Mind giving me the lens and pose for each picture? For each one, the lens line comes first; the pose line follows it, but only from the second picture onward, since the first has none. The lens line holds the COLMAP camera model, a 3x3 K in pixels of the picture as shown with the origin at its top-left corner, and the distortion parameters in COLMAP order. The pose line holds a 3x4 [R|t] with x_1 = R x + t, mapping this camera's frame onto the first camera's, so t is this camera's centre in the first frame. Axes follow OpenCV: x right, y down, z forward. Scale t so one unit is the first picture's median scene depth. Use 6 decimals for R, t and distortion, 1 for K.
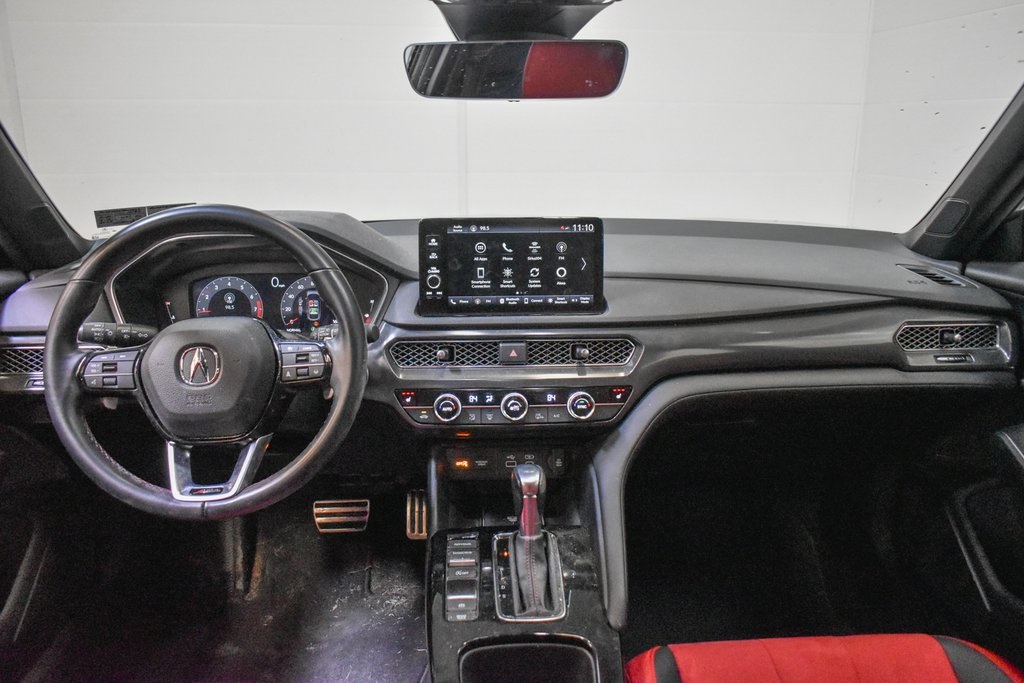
lens RADIAL K [[773.5, 0, 501.4], [0, 773.5, 335.8], [0, 0, 1]] dist [0.001641, -0.012179]
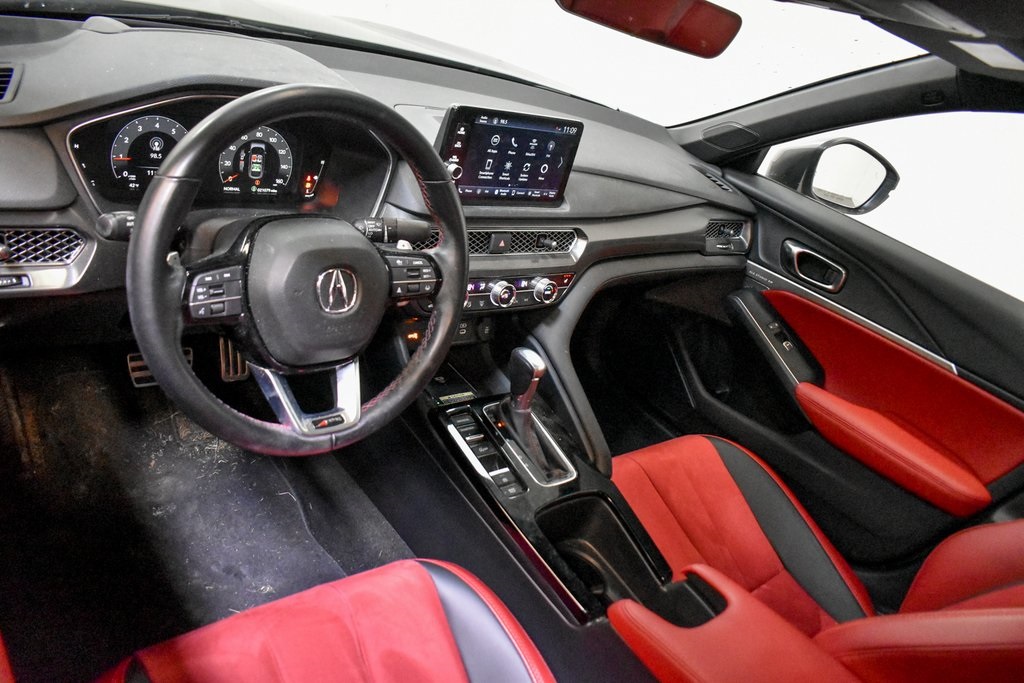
lens RADIAL K [[773.5, 0, 487.0], [0, 773.5, 325.5], [0, 0, 1]] dist [0.001641, -0.012179]
pose [[0.767465, -0.058564, 0.638410, -0.682214], [-0.153518, 0.950058, 0.271704, -0.155247], [-0.622438, -0.306531, 0.720146, 0.211976]]
